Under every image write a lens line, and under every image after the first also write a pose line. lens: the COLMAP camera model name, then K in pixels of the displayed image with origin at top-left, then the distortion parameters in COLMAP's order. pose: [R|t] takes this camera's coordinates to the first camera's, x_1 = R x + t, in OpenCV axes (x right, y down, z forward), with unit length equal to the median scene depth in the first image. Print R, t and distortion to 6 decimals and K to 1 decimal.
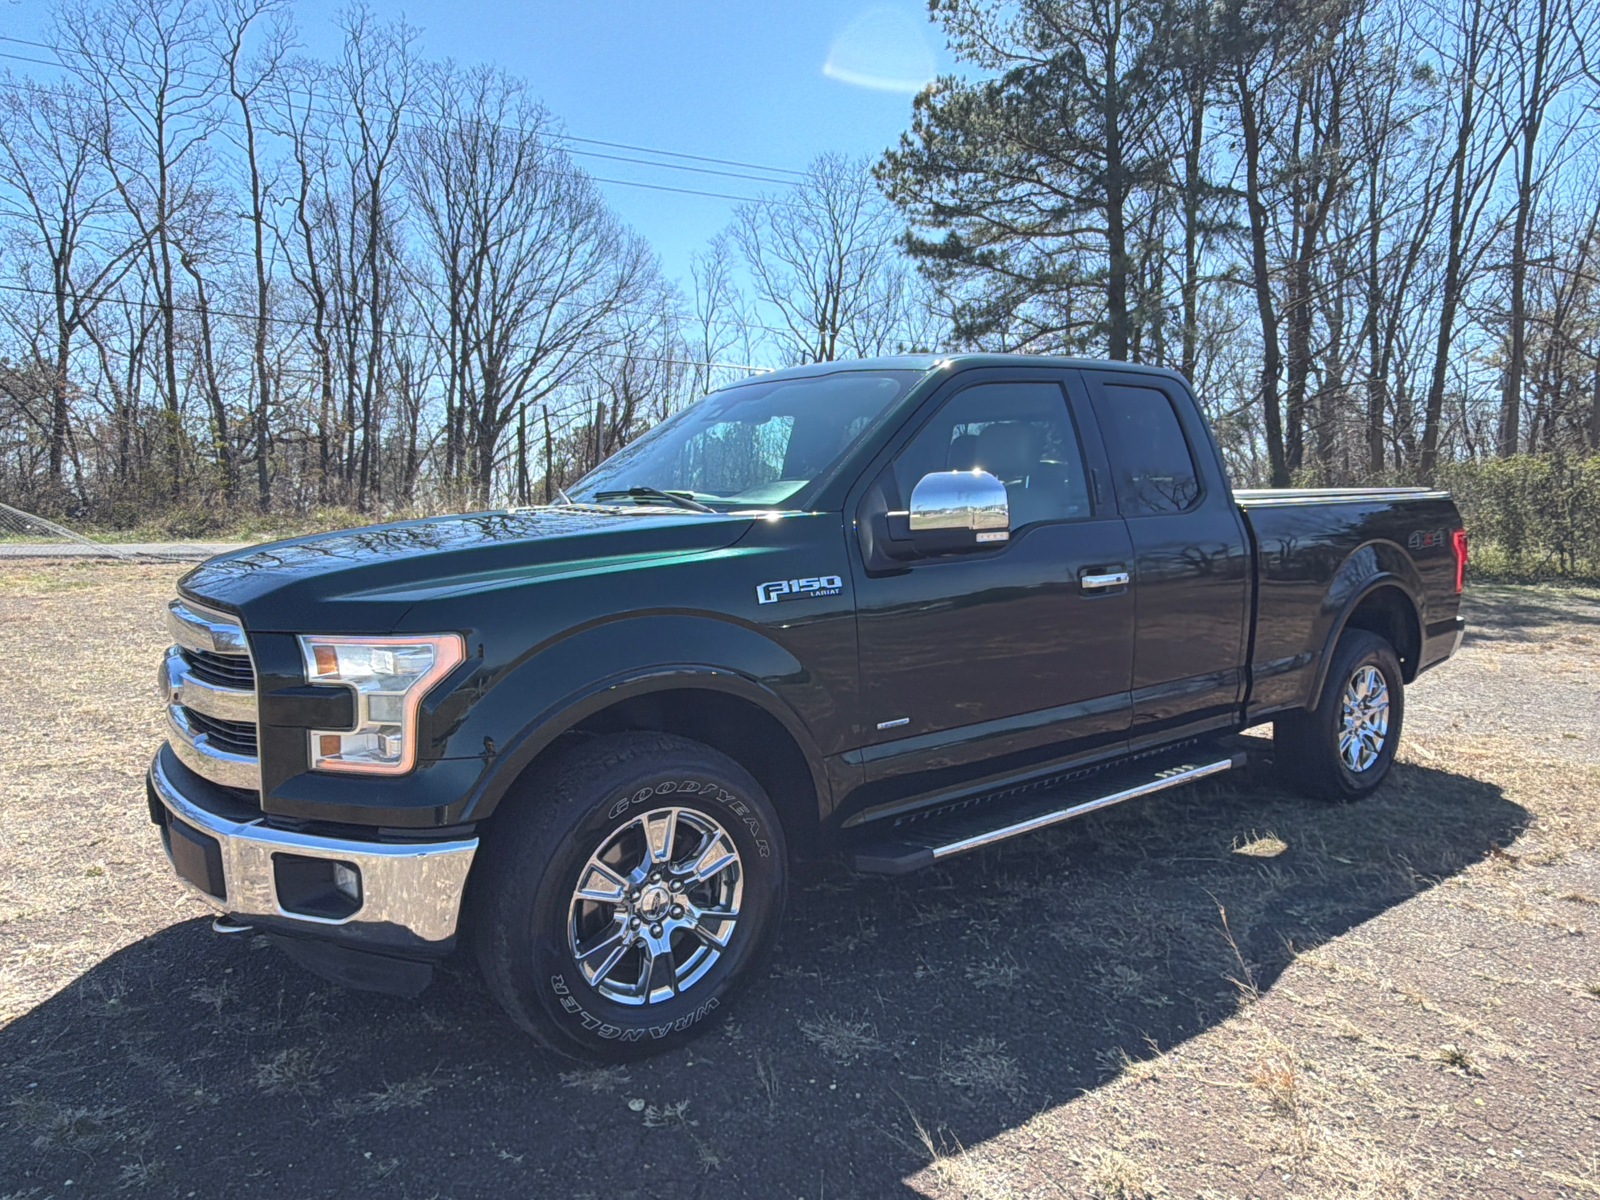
lens RADIAL K [[1056.1, 0, 796.9], [0, 1056.1, 595.8], [0, 0, 1]] dist [0.000199, -0.001152]
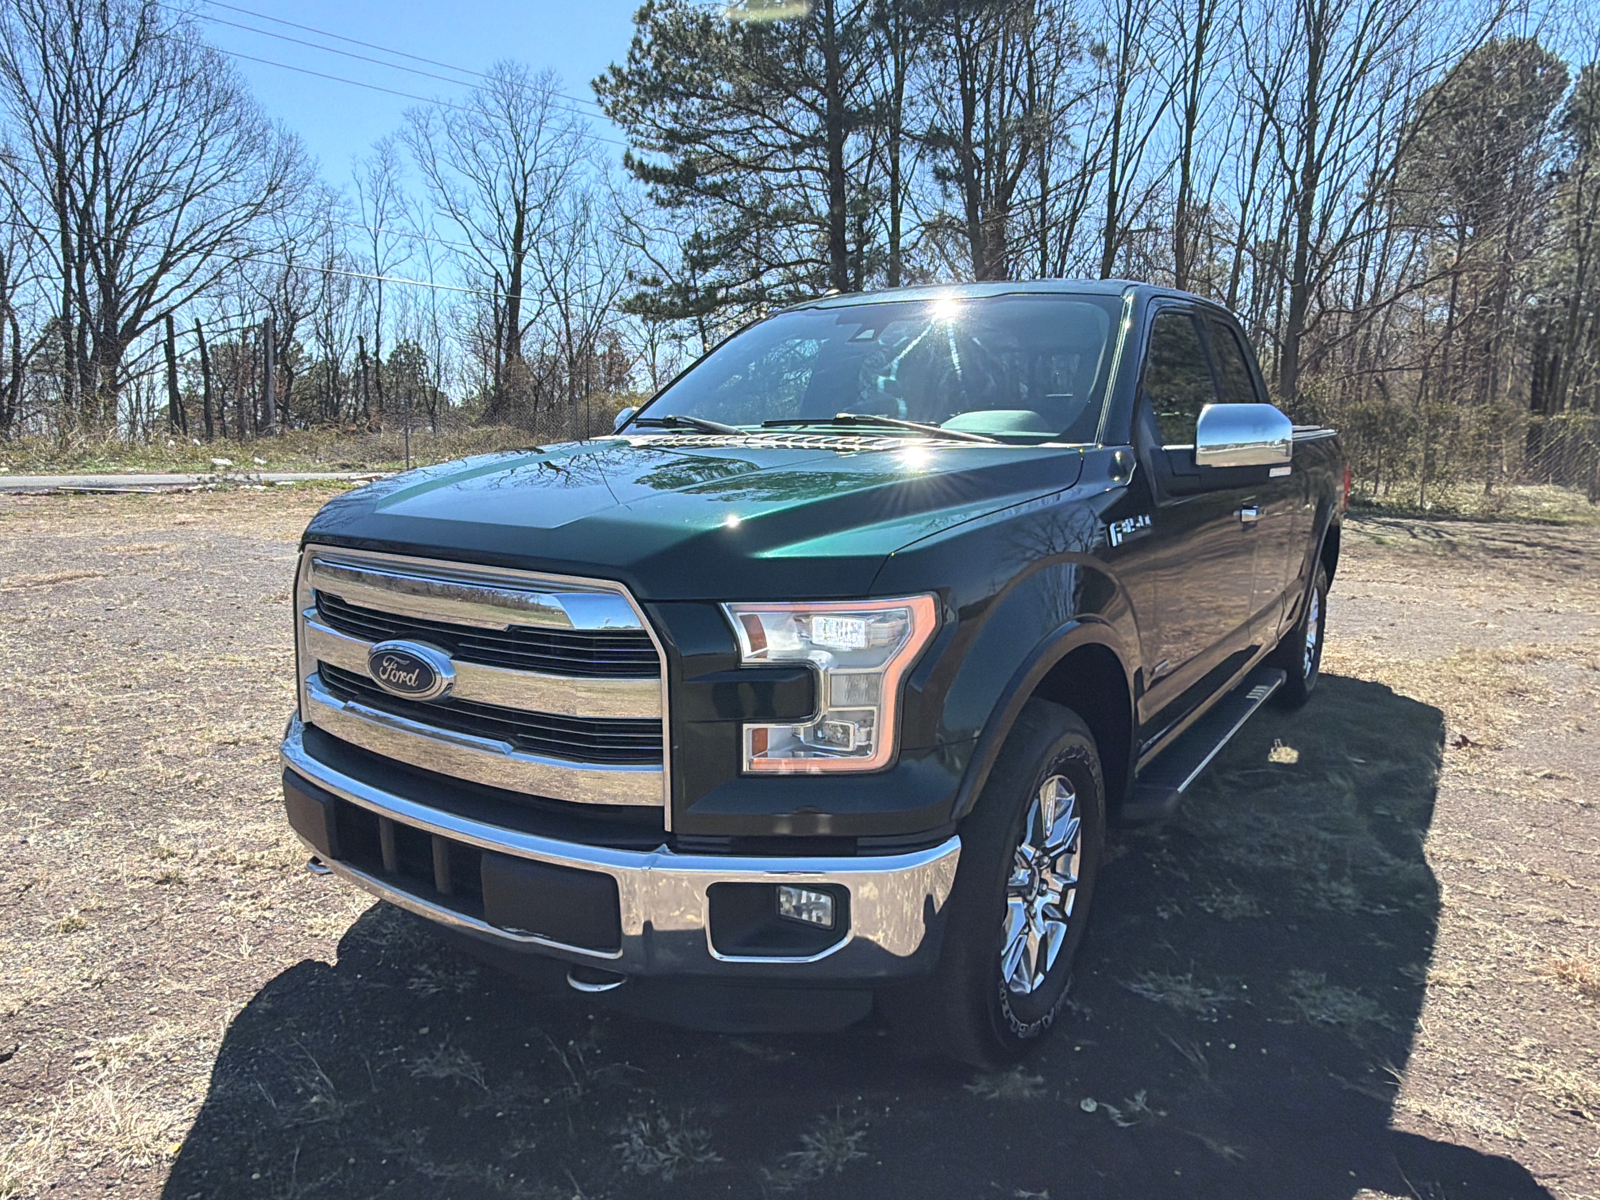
lens RADIAL K [[1031.8, 0, 800.8], [0, 1031.8, 597.2], [0, 0, 1]] dist [-0.000884, -0.000620]
pose [[0.949753, -0.039761, 0.310466, -0.062079], [0.018538, 0.997303, 0.071014, -0.001858], [-0.312452, -0.061691, 0.947928, 0.025740]]
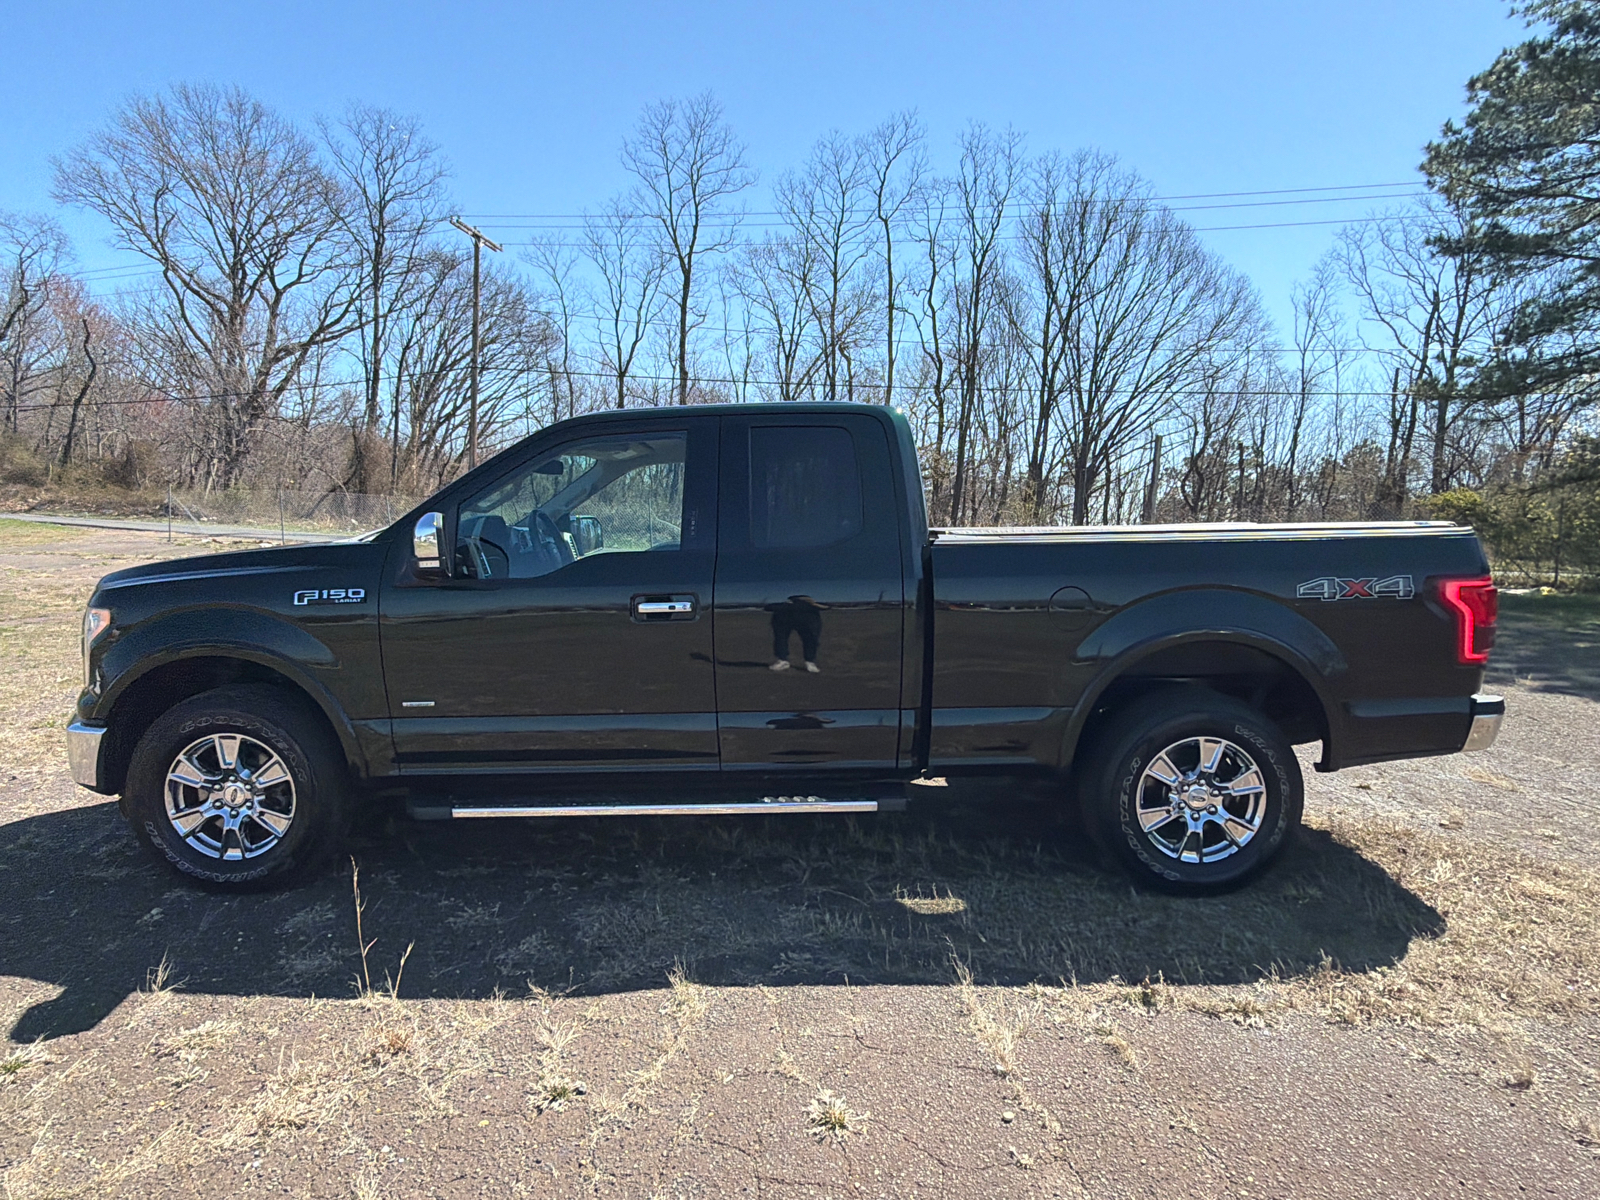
lens RADIAL K [[904.1, 0, 803.7], [0, 904.1, 611.7], [0, 0, 1]] dist [-0.005214, 0.002591]
pose [[0.794026, 0.063500, -0.604558, 0.138571], [-0.058788, 0.997889, 0.027602, -0.006433], [0.605035, 0.013624, 0.796083, 0.048052]]
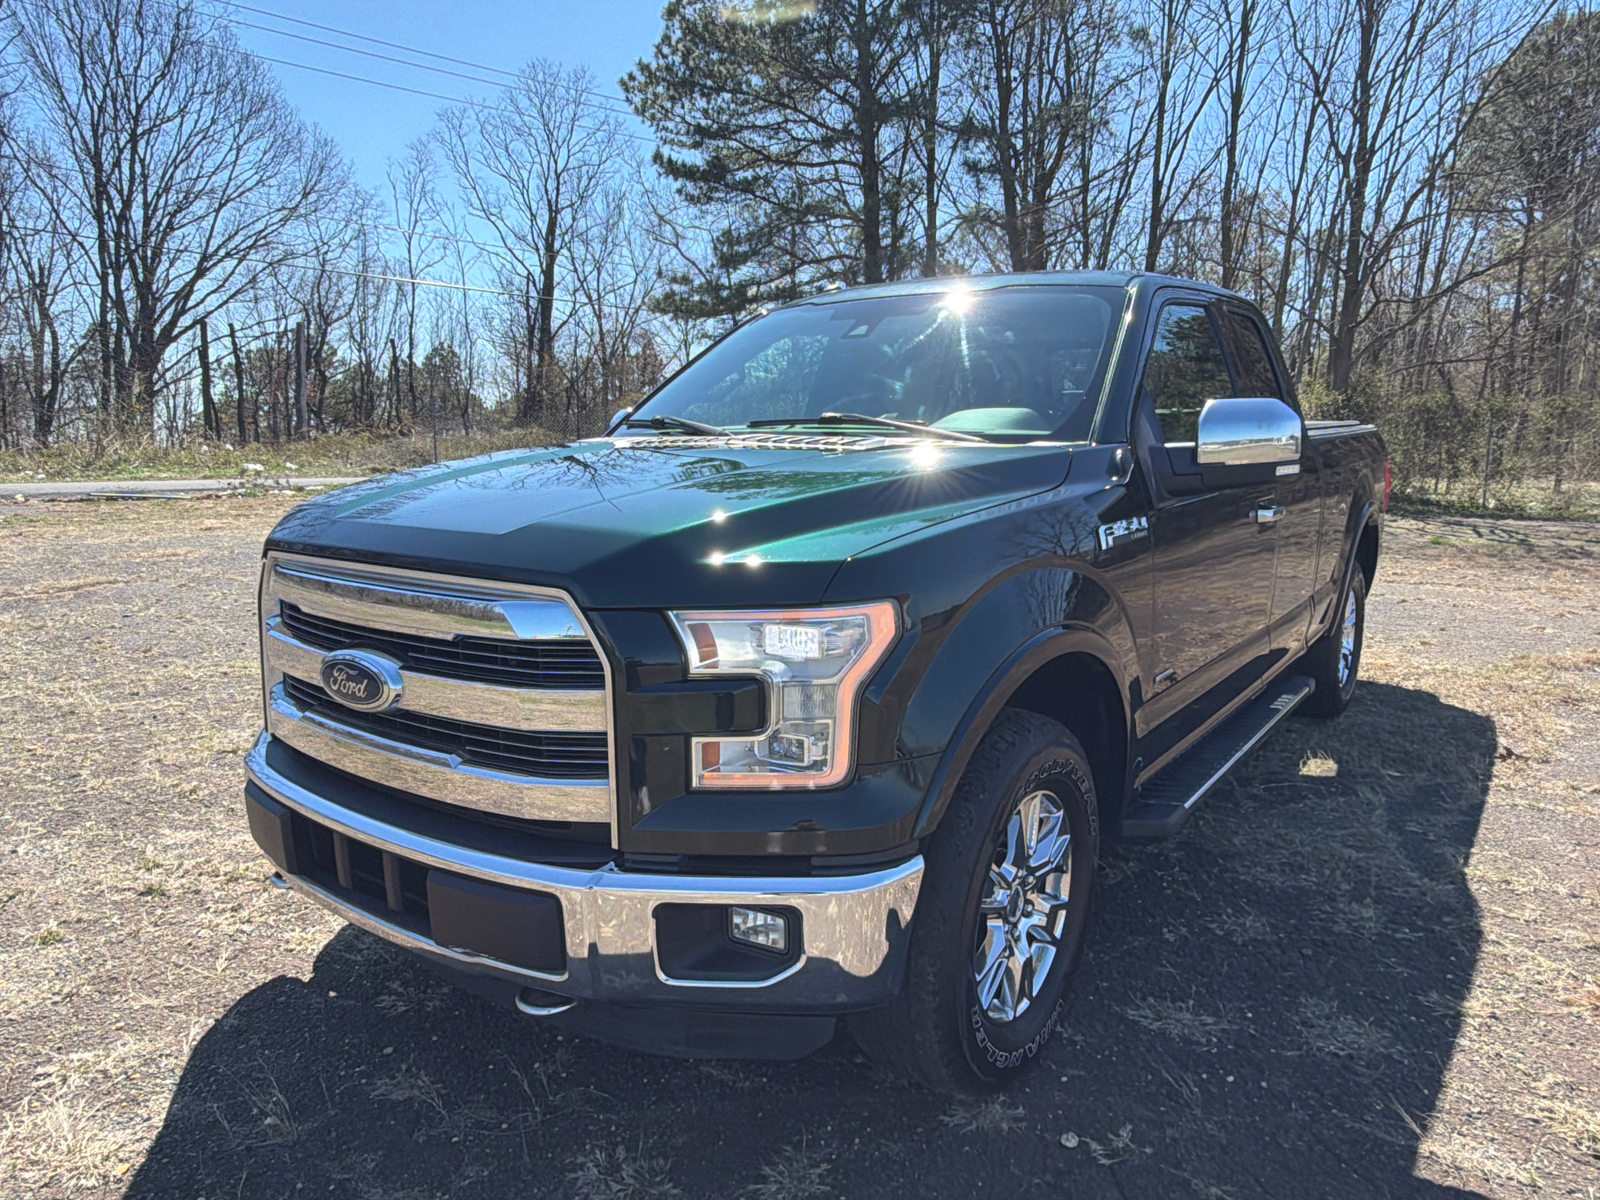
lens RADIAL K [[1056.1, 0, 801.1], [0, 1056.1, 595.4], [0, 0, 1]] dist [0.000199, -0.001152]
pose [[0.960729, -0.040872, 0.274462, -0.055840], [0.023882, 0.997602, 0.064963, -0.001893], [-0.276459, -0.055857, 0.959401, 0.025414]]
